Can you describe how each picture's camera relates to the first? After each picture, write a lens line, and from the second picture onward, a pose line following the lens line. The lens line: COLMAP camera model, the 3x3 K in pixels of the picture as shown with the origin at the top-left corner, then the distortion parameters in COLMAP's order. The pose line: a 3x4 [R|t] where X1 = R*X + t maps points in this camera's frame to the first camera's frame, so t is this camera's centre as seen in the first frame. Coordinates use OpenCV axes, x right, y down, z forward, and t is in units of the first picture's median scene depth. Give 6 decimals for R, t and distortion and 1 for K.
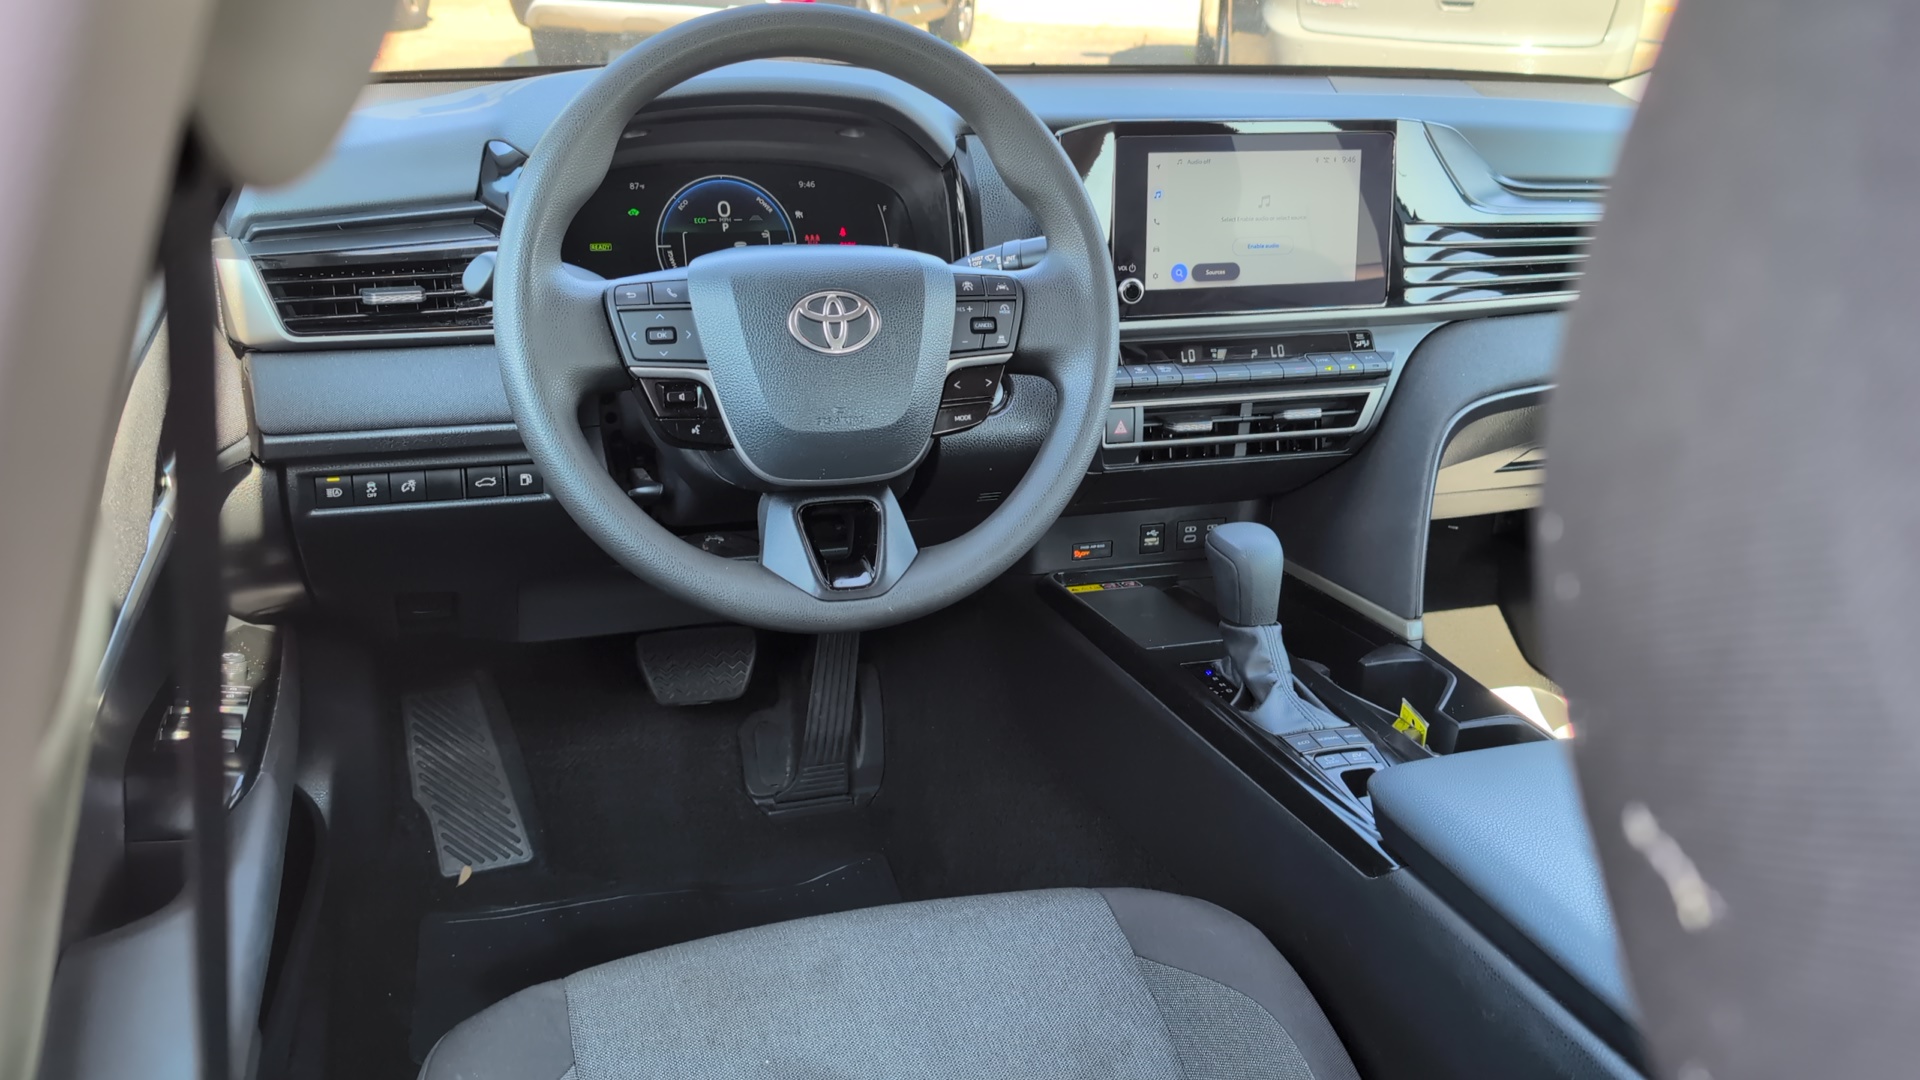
lens RADIAL K [[1534.2, 0, 960.0], [0, 1534.2, 540.0], [0, 0, 1]] dist [0.002273, -0.003107]
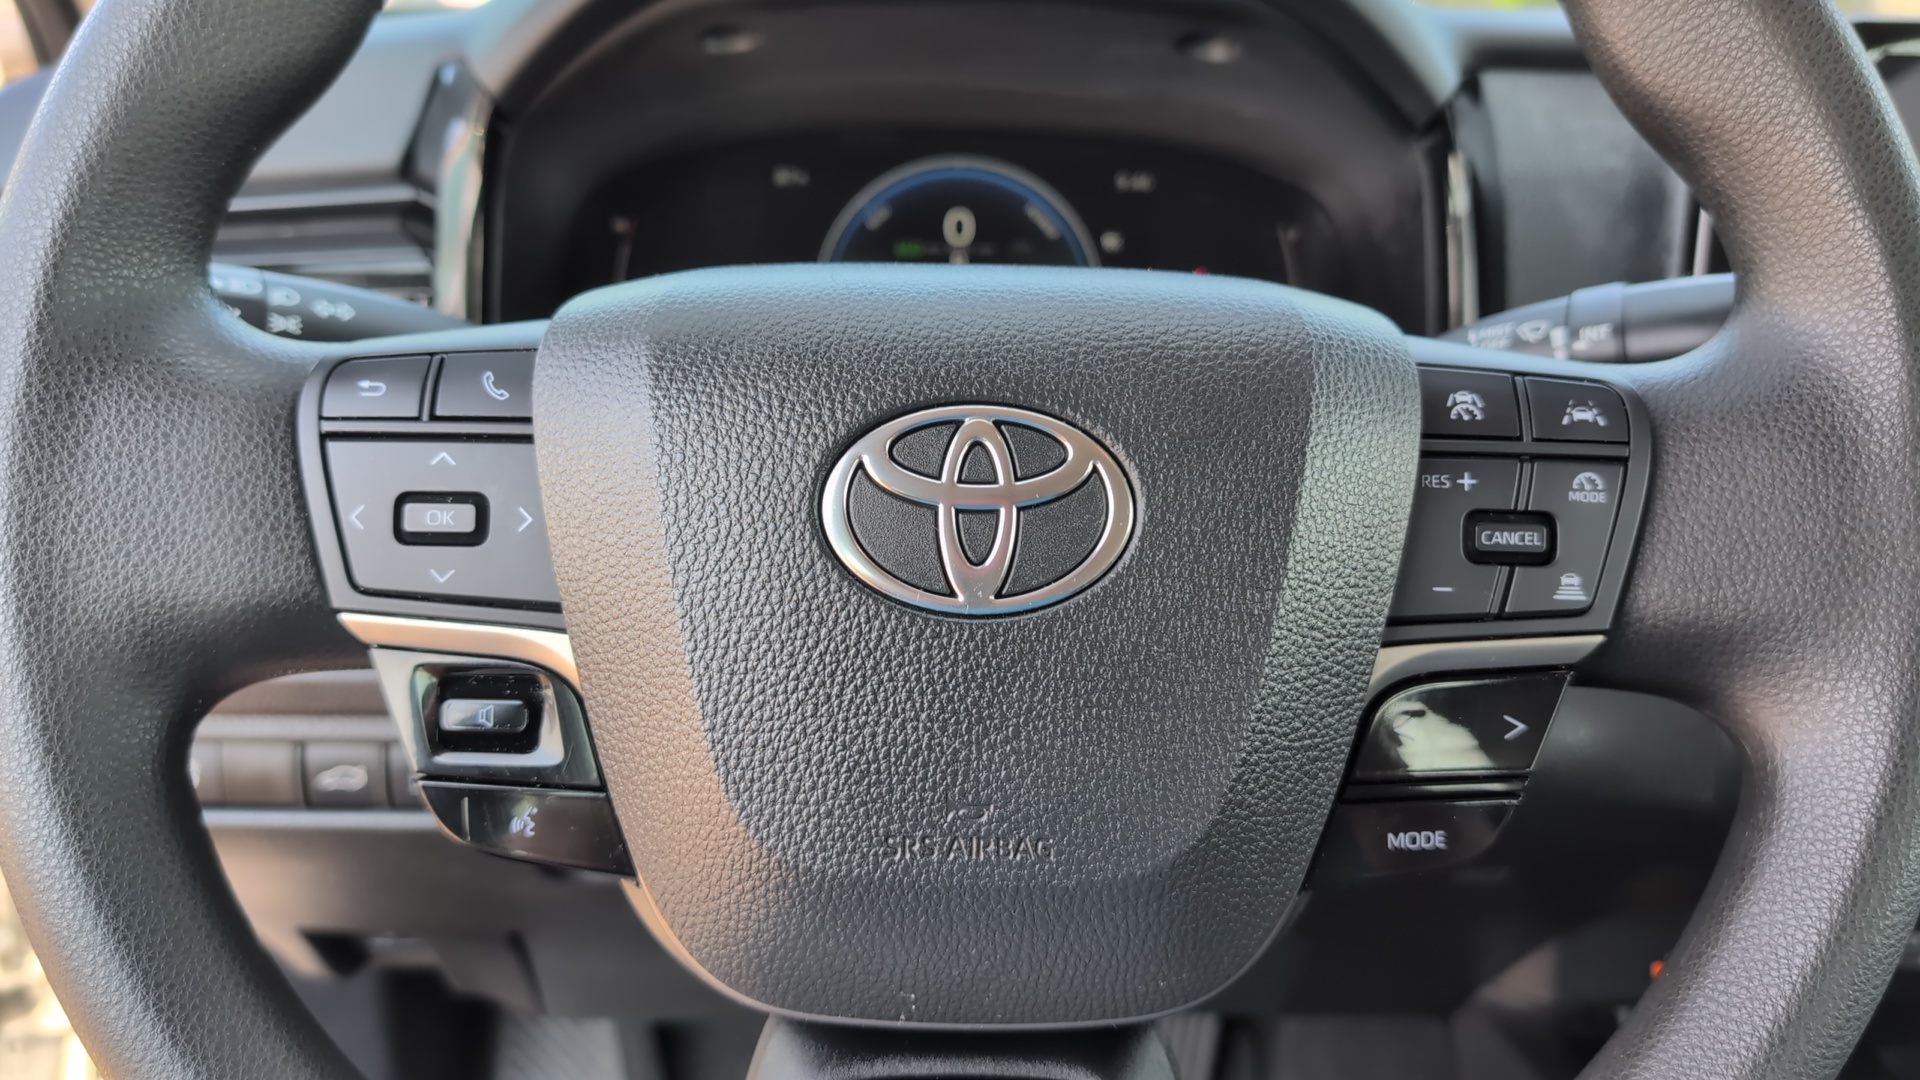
lens RADIAL K [[1534.2, 0, 960.0], [0, 1534.2, 540.0], [0, 0, 1]] dist [0.002273, -0.003107]
pose [[0.952189, 0.071210, -0.297096, 0.001980], [-0.090419, 0.994576, -0.051403, -0.114346], [0.291824, 0.075808, 0.953463, 0.682001]]
